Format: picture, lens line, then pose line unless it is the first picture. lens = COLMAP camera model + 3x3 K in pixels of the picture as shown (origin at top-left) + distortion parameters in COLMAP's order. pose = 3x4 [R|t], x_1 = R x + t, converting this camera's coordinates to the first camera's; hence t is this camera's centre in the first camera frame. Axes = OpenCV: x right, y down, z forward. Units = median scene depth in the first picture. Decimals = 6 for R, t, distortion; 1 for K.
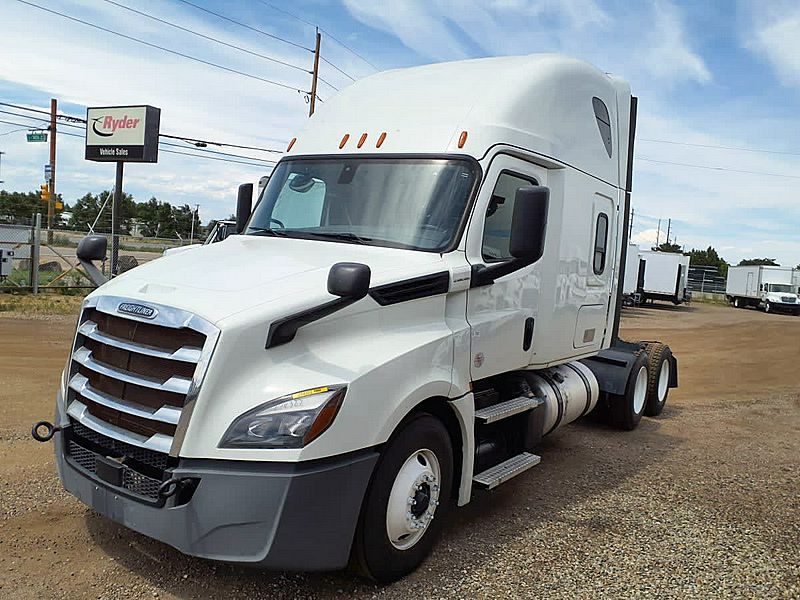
lens RADIAL K [[760.8, 0, 402.2], [0, 760.8, 291.9], [0, 0, 1]] dist [0.038715, 0.000000]
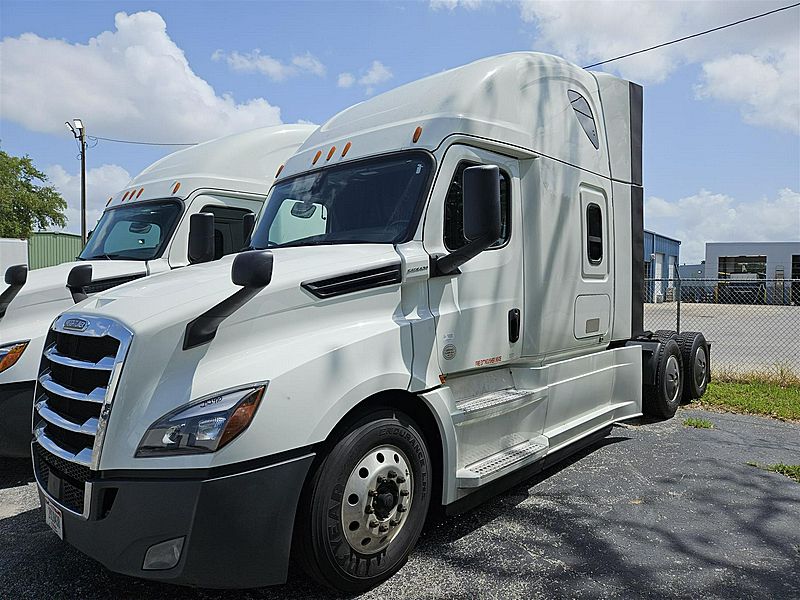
lens RADIAL K [[598.2, 0, 392.5], [0, 598.2, 306.0], [0, 0, 1]] dist [0.069001, -0.001023]
pose [[0.982316, -0.094524, -0.161615, 0.179580], [0.088464, 0.995093, -0.044307, 0.066373], [0.165010, 0.029227, 0.985859, 0.257670]]
